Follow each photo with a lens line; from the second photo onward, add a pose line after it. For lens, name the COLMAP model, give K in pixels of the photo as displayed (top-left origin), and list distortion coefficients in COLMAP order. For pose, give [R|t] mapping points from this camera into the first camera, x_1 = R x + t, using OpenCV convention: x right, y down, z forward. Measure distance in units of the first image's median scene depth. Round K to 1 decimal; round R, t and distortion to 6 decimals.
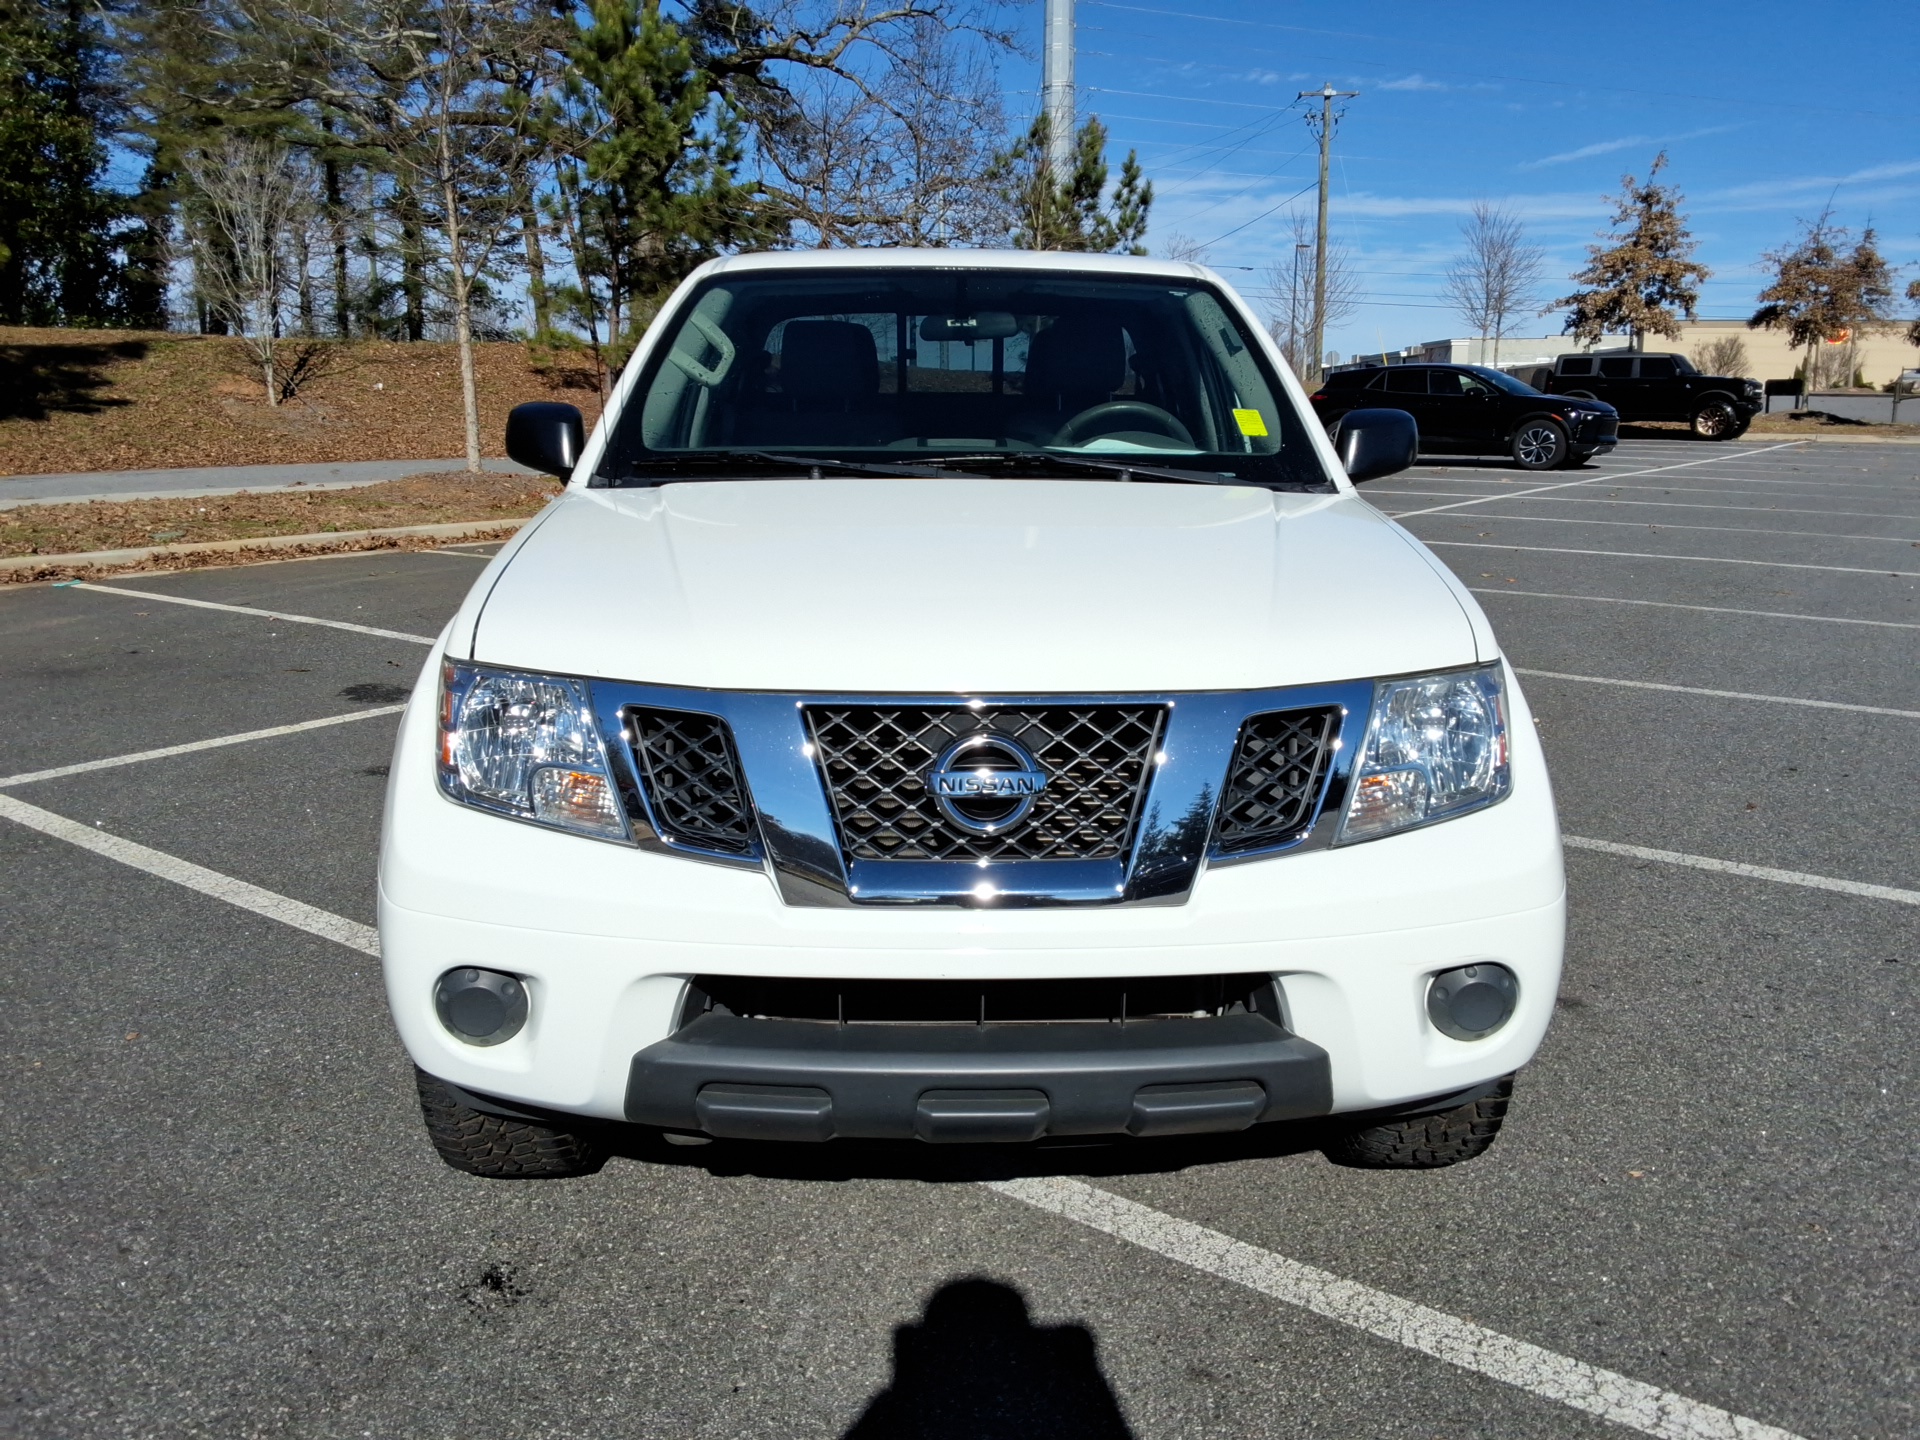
lens RADIAL K [[1564.7, 0, 964.8], [0, 1564.7, 714.5], [0, 0, 1]] dist [0.079973, -0.103951]
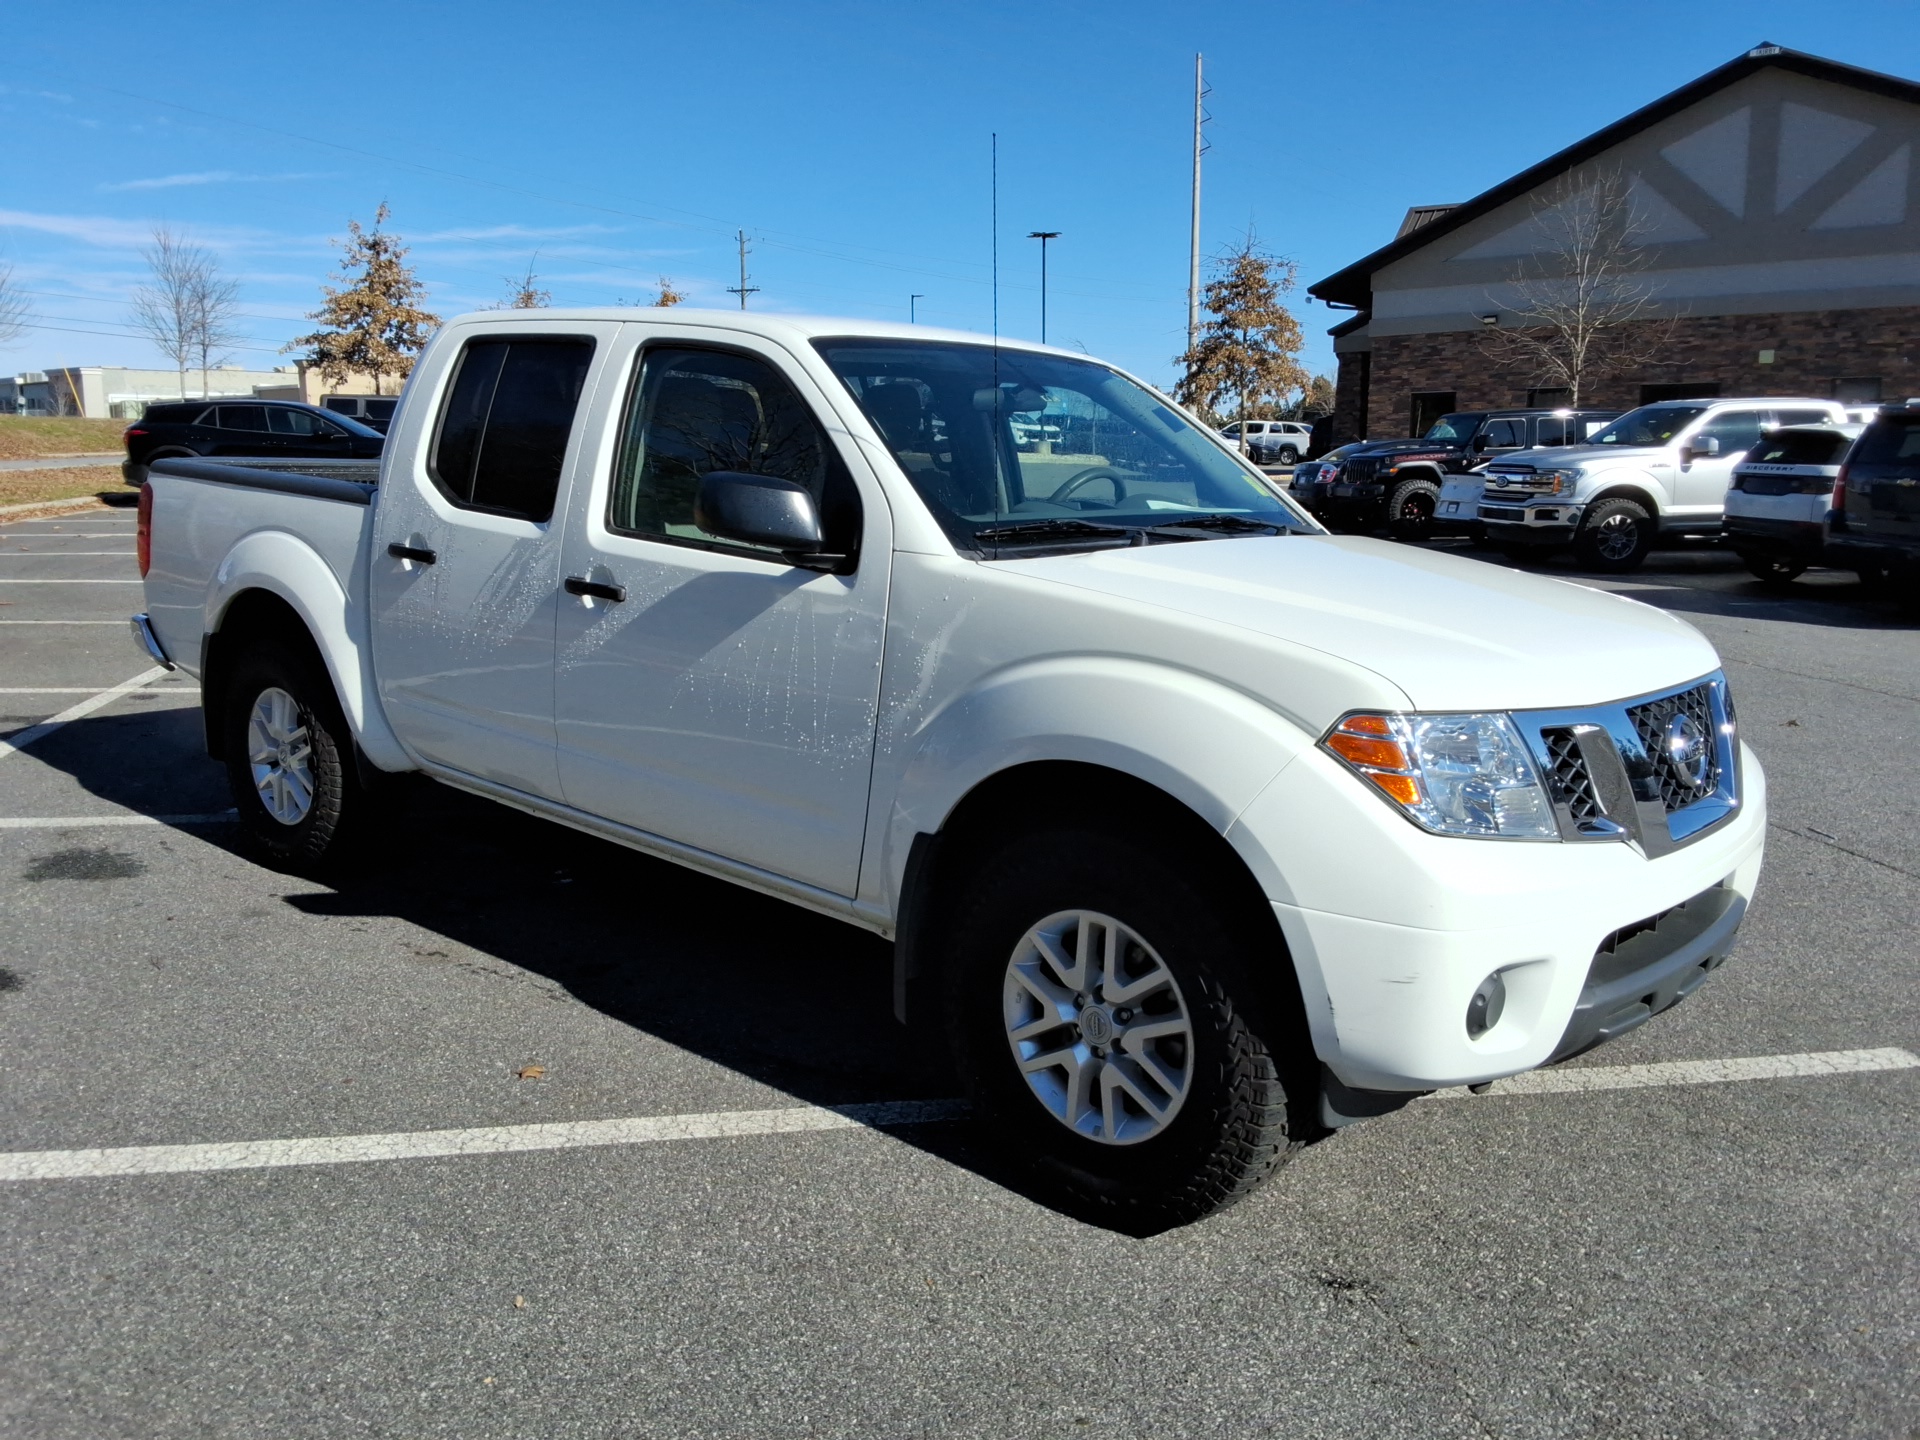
lens RADIAL K [[1564.7, 0, 964.9], [0, 1564.7, 720.3], [0, 0, 1]] dist [0.079973, -0.103951]
pose [[0.676470, -0.122081, 0.726281, -0.096908], [0.135192, 0.989992, 0.040487, -0.008586], [-0.723955, 0.070799, 0.686204, 0.032569]]
